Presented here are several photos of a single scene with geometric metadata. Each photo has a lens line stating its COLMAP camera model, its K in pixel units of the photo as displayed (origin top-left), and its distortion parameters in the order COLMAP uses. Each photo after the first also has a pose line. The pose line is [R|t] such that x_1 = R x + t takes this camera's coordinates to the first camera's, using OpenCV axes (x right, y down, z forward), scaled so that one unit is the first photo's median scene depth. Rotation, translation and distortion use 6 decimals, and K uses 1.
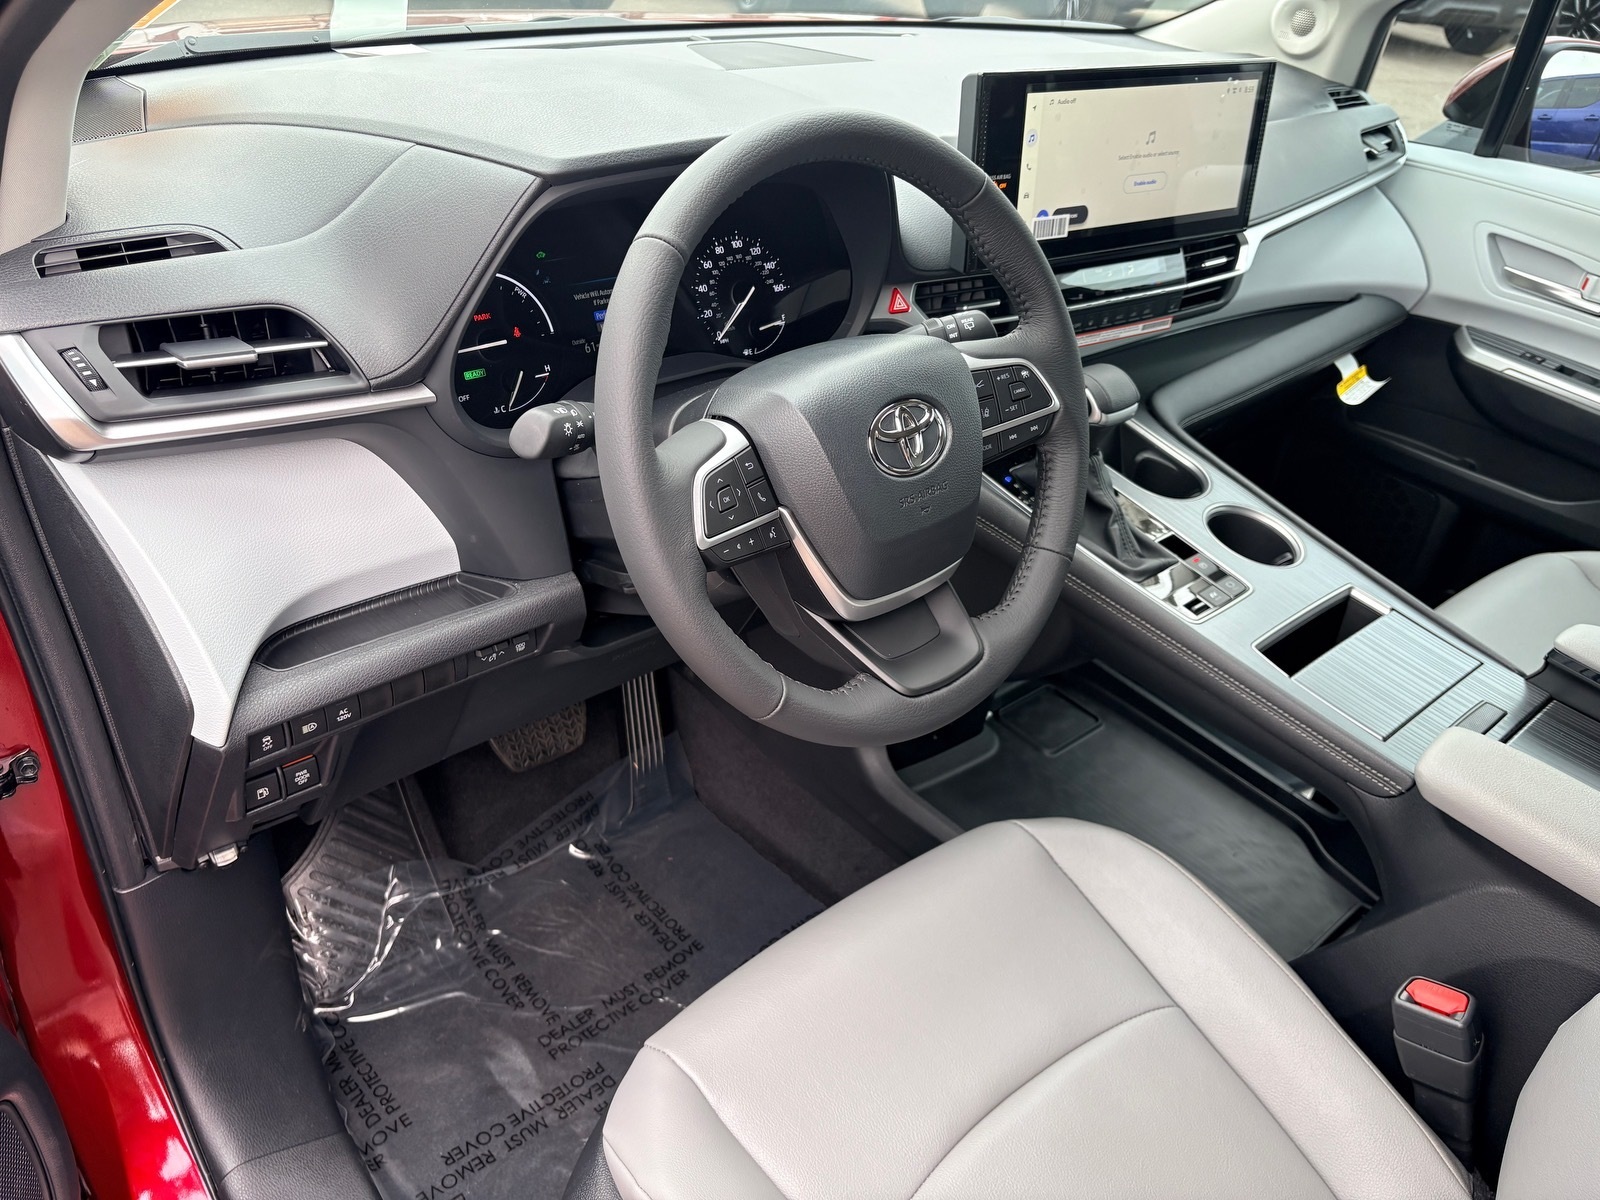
lens RADIAL K [[1205.2, 0, 801.2], [0, 1205.2, 604.9], [0, 0, 1]] dist [0.047338, -0.053196]
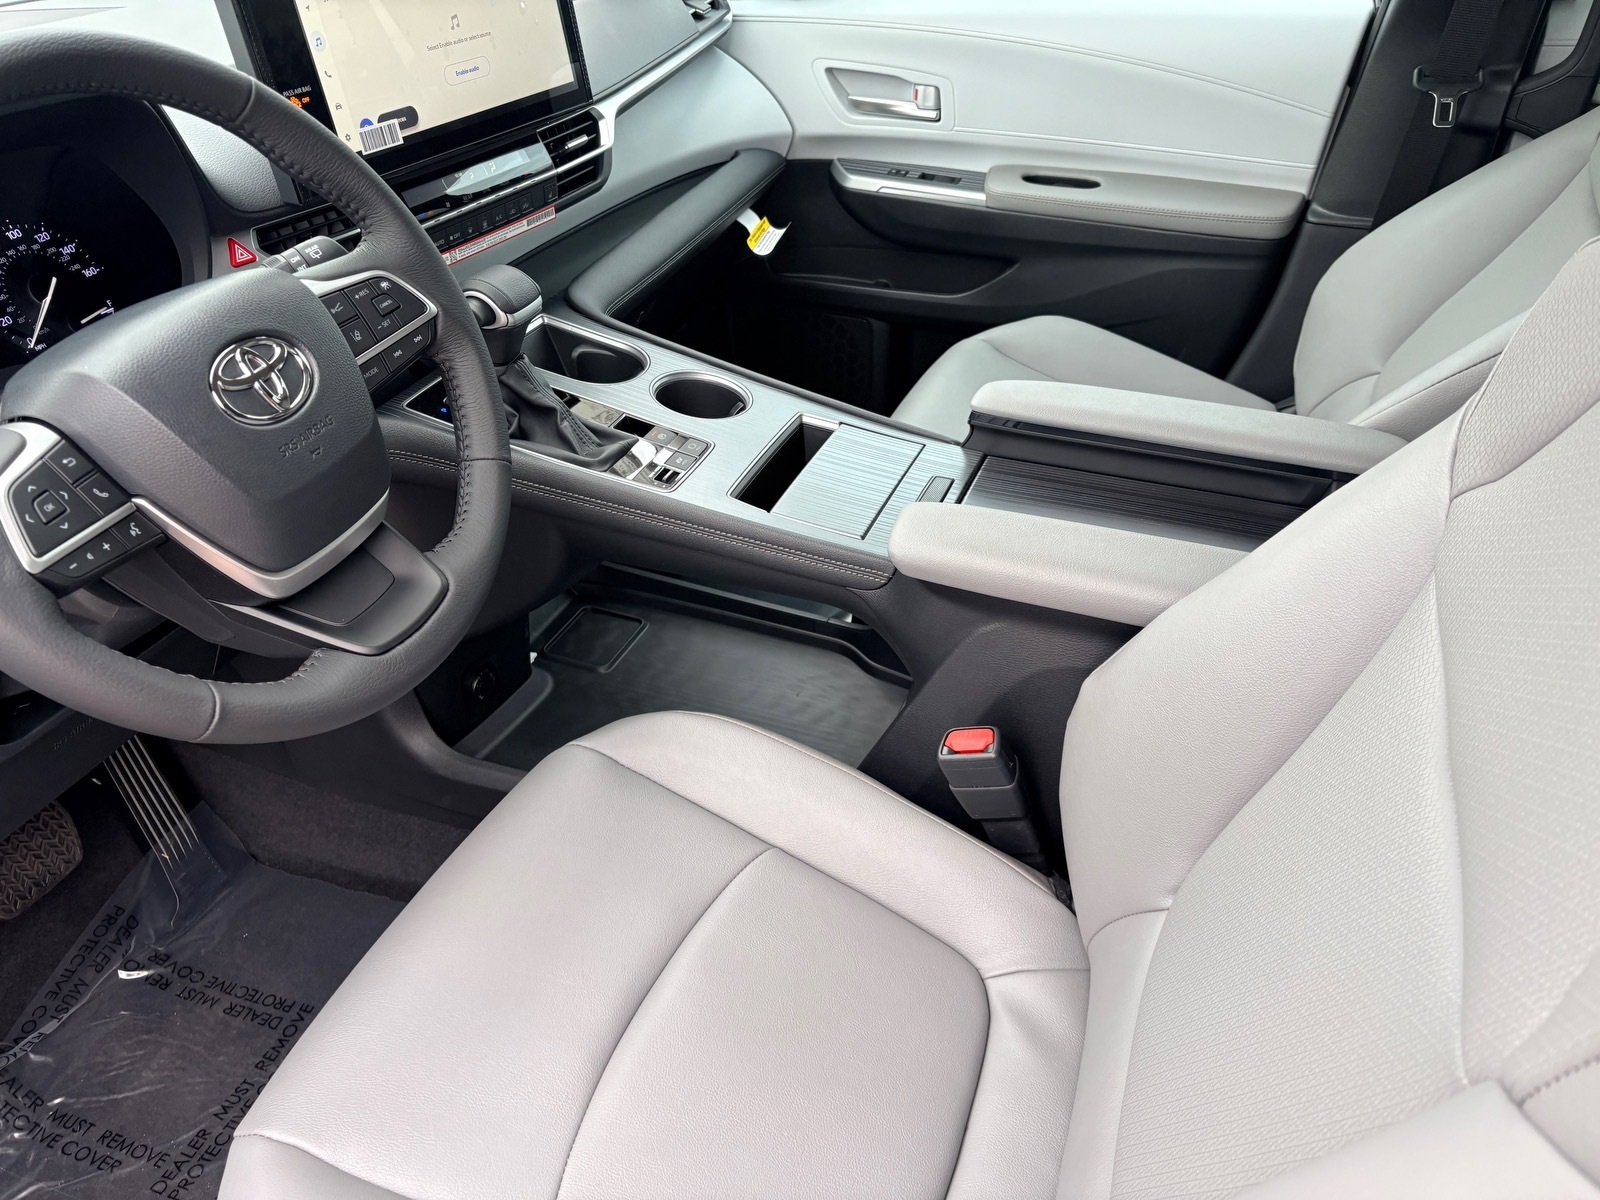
lens RADIAL K [[1205.2, 0, 803.2], [0, 1205.2, 608.9], [0, 0, 1]] dist [0.047338, -0.053196]
pose [[0.882336, -0.345417, 0.319642, 0.068323], [0.331801, 0.938245, 0.098002, 0.044961], [-0.333754, 0.019587, 0.942457, 0.020178]]
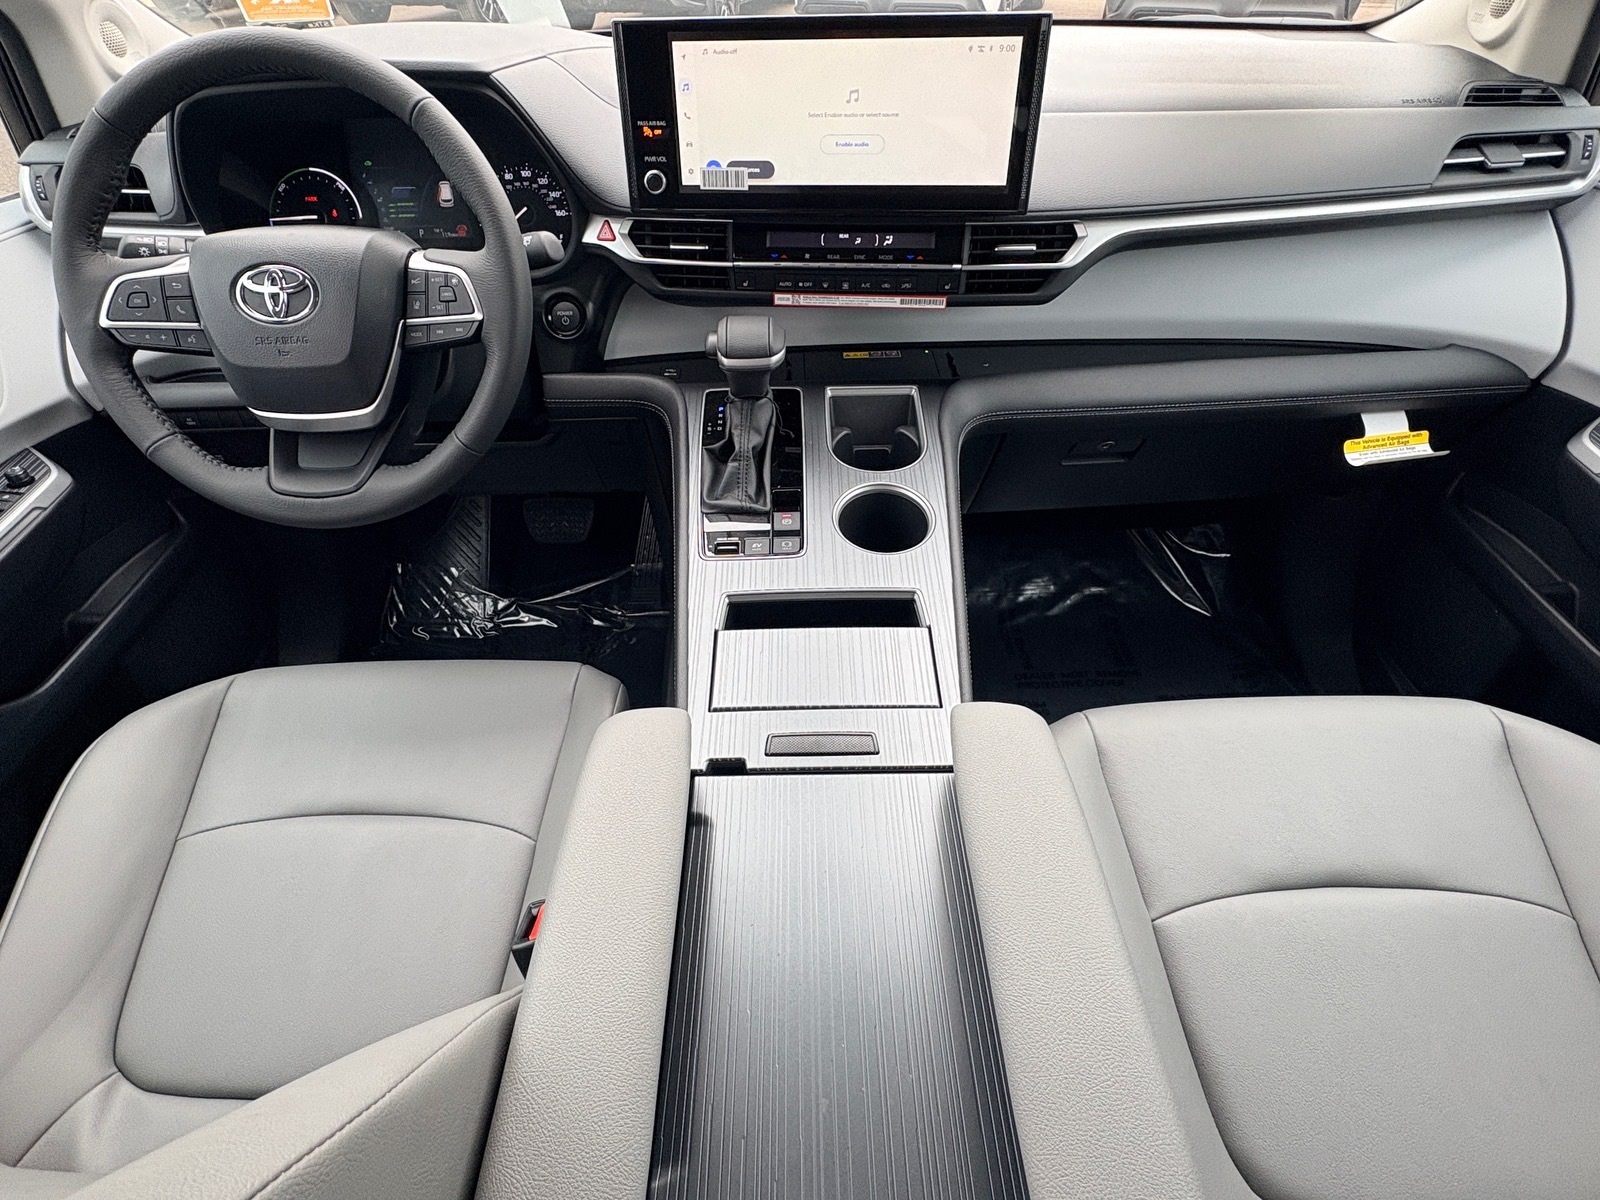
lens RADIAL K [[835.3, 0, 806.4], [0, 835.3, 602.5], [0, 0, 1]] dist [0.004460, -0.003498]
pose [[0.741510, 0.345651, -0.575055, 0.830943], [-0.288481, 0.938066, 0.191863, -0.117127], [0.605757, 0.023624, 0.795299, 0.450626]]
